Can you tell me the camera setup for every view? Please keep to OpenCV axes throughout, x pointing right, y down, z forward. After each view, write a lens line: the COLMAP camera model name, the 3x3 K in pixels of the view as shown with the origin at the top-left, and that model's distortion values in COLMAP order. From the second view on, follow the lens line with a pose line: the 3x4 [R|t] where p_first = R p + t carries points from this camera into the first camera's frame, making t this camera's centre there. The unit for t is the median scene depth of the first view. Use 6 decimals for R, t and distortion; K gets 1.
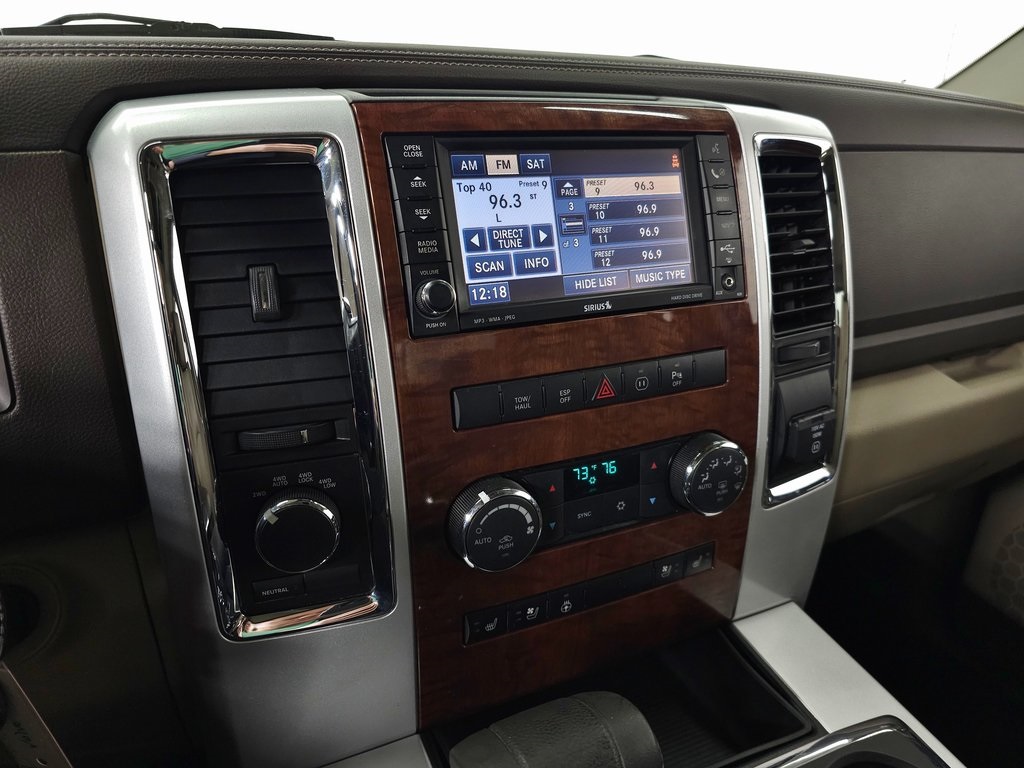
lens RADIAL K [[693.2, 0, 532.1], [0, 693.2, 387.3], [0, 0, 1]] dist [0.033384, -0.030495]
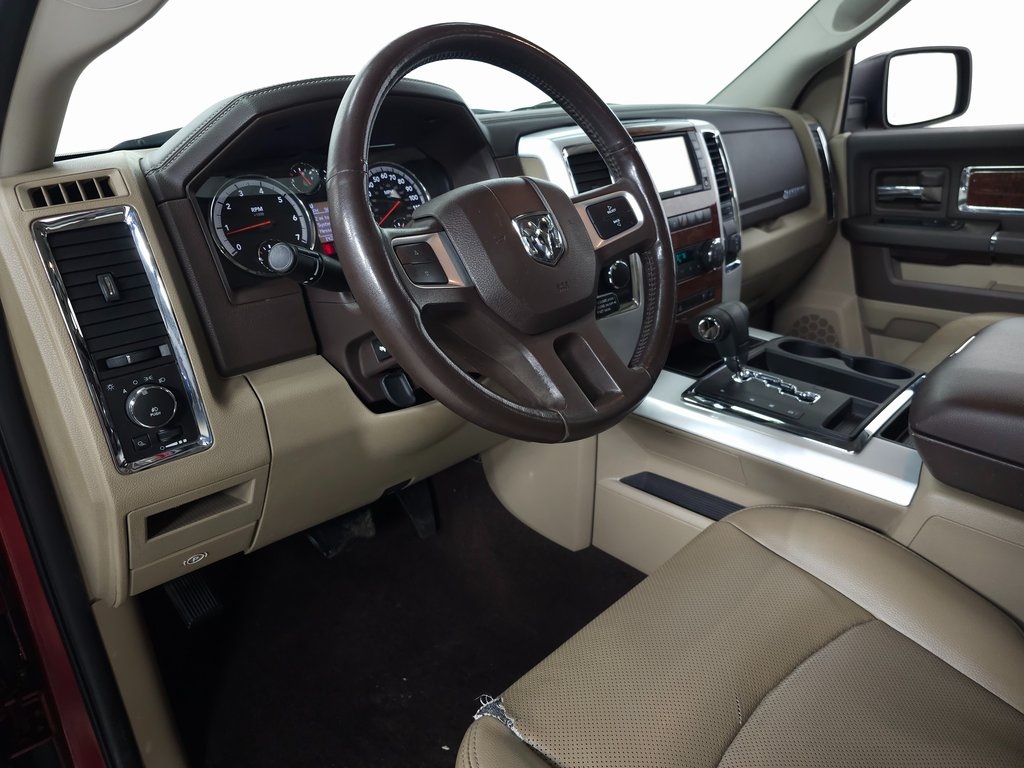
lens RADIAL K [[693.2, 0, 513.7], [0, 693.2, 380.9], [0, 0, 1]] dist [0.033384, -0.030495]
pose [[0.932243, -0.195778, 0.304292, -1.578636], [0.207418, 0.978234, -0.006070, 0.523858], [-0.296480, 0.068775, 0.952560, -1.483170]]
